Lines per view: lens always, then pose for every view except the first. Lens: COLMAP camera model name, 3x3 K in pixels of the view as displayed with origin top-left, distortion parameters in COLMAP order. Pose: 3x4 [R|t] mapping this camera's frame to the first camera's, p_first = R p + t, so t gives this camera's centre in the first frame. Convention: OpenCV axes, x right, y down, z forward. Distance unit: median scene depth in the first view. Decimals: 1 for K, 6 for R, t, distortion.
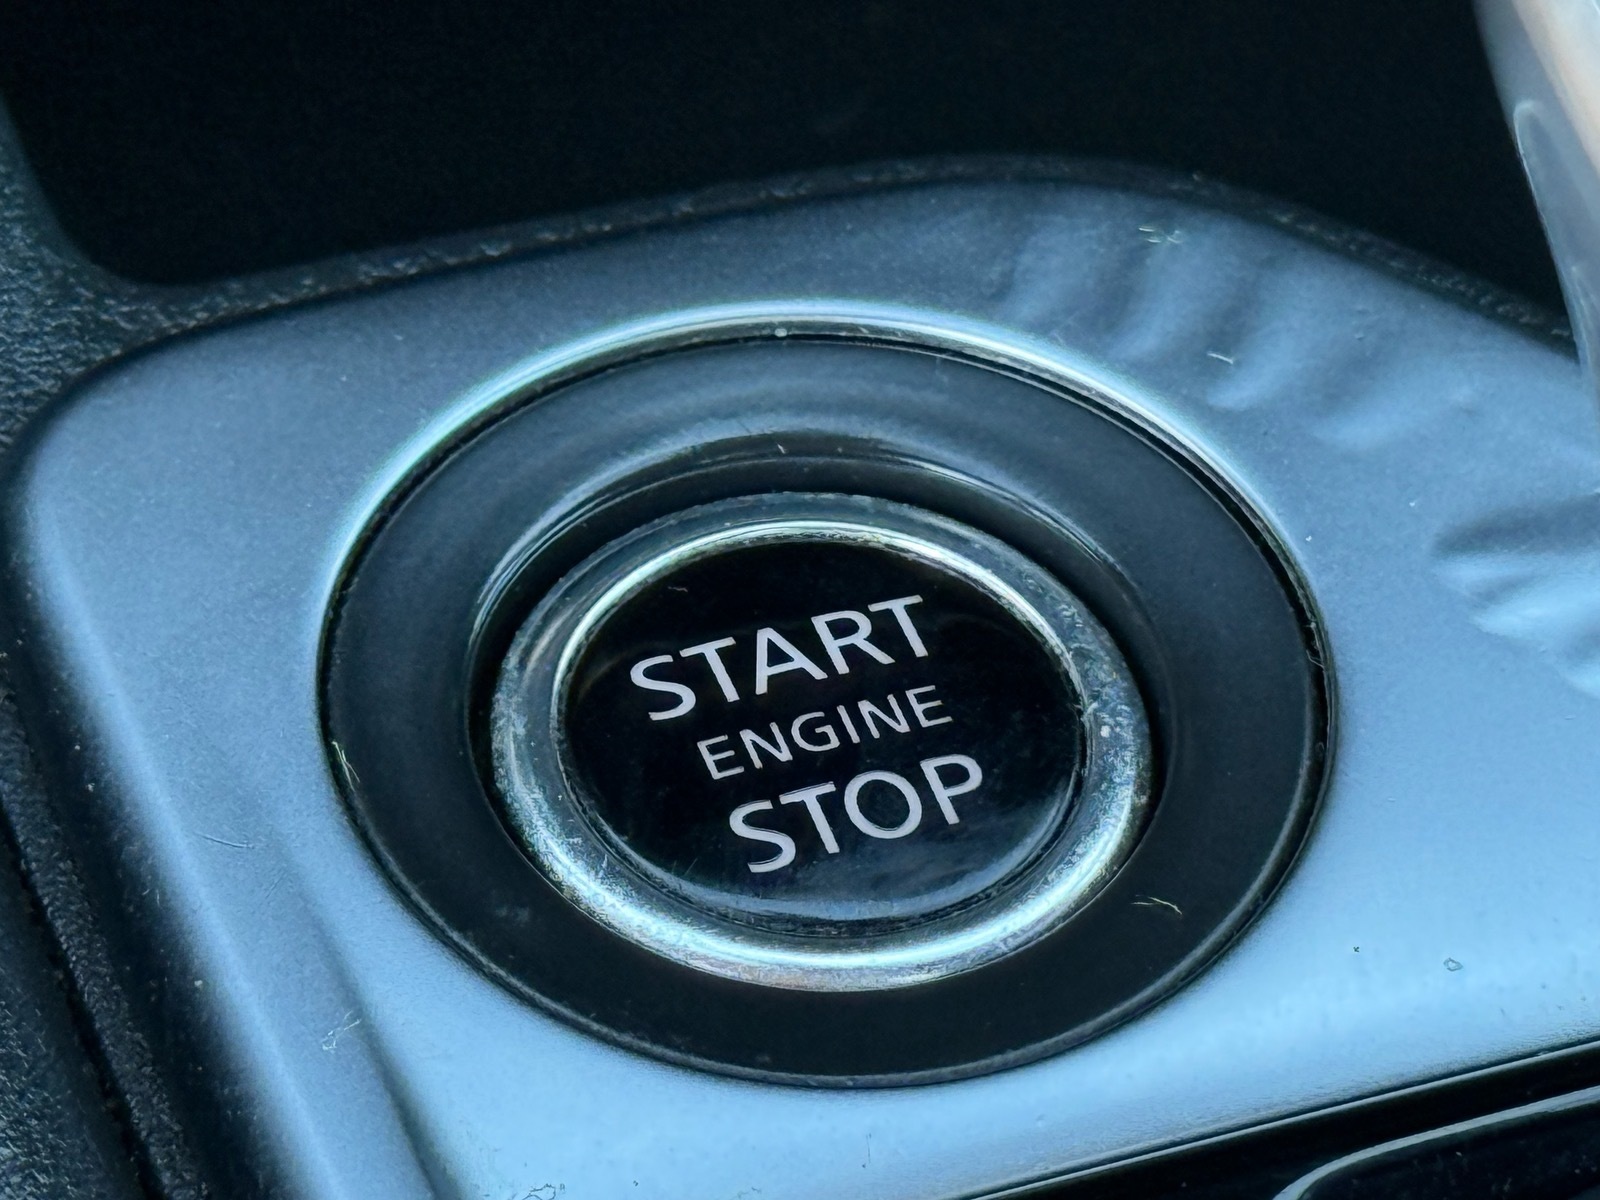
lens RADIAL K [[7474.1, 0, 799.7], [0, 7474.1, 600.2], [0, 0, 1]] dist [0.284335, 0.000000]
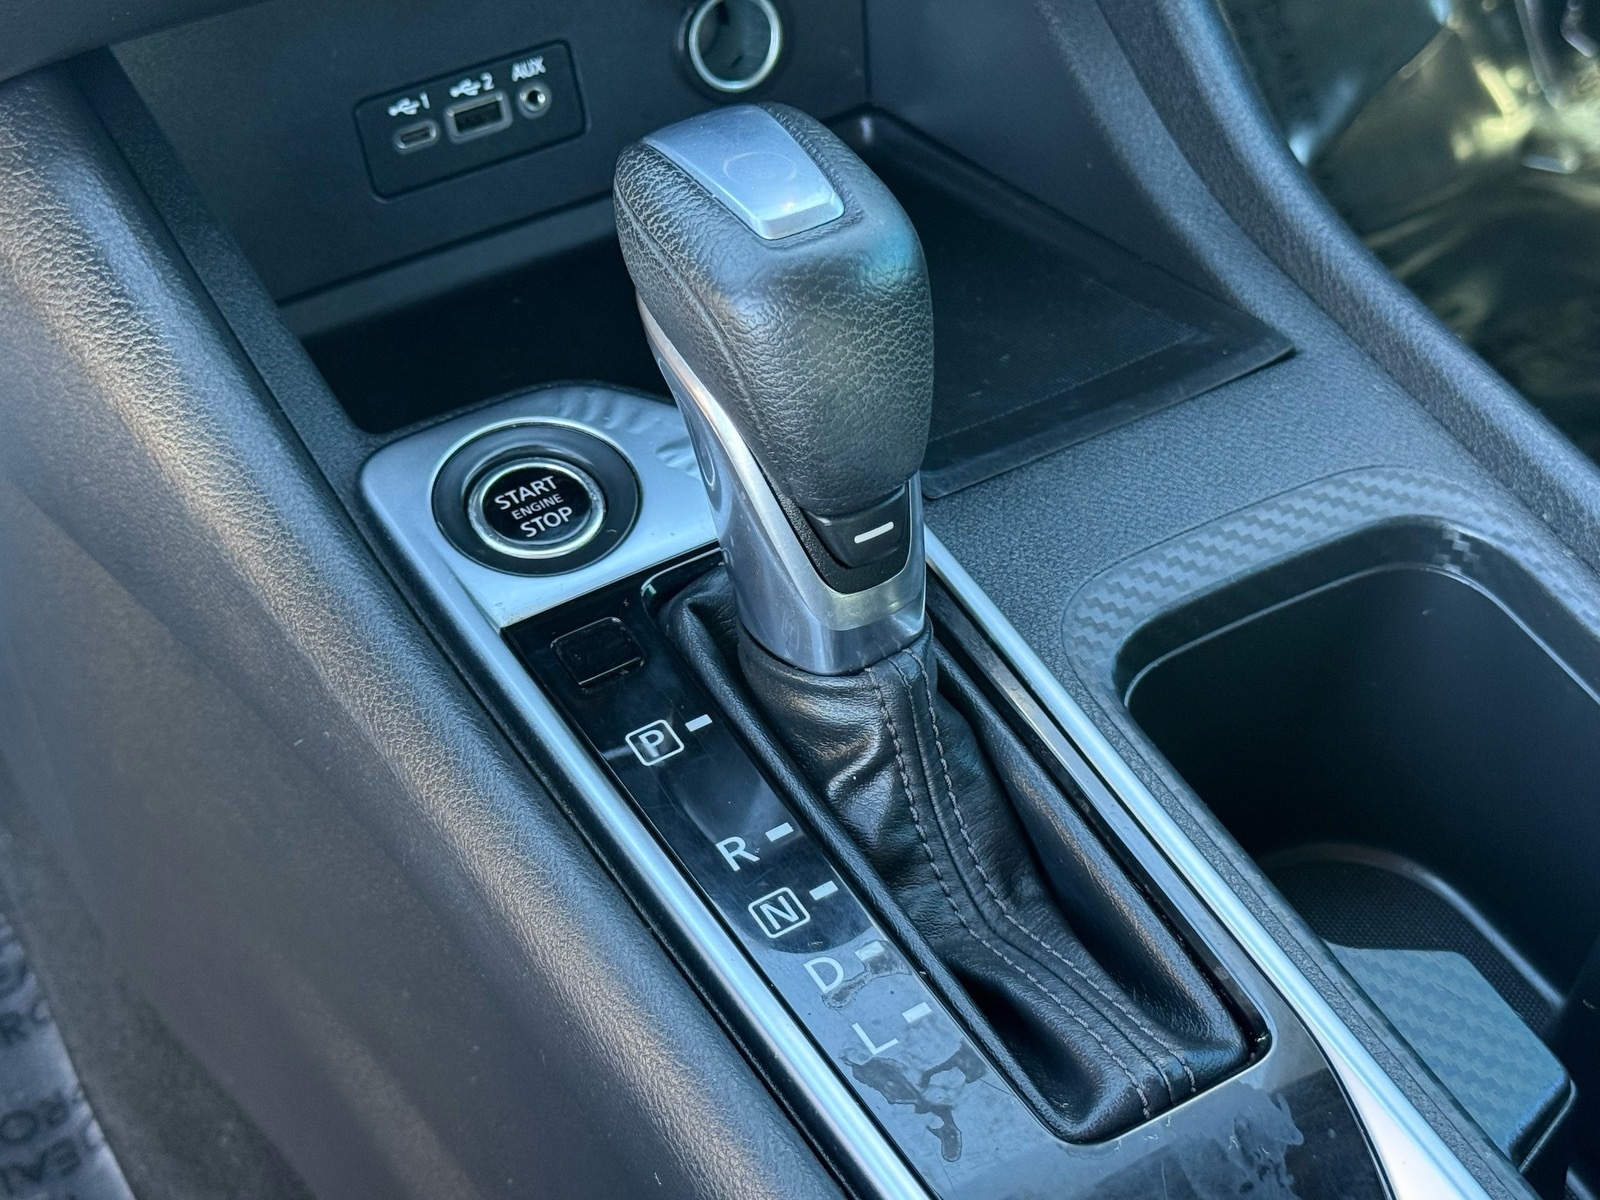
lens RADIAL K [[2613.7, 0, 799.8], [0, 2613.7, 601.3], [0, 0, 1]] dist [0.055593, 0.000000]
pose [[0.980535, -0.146989, 0.130175, -0.058870], [0.141622, 0.988676, 0.049621, 0.018170], [-0.135995, -0.030220, 0.990249, -0.691717]]
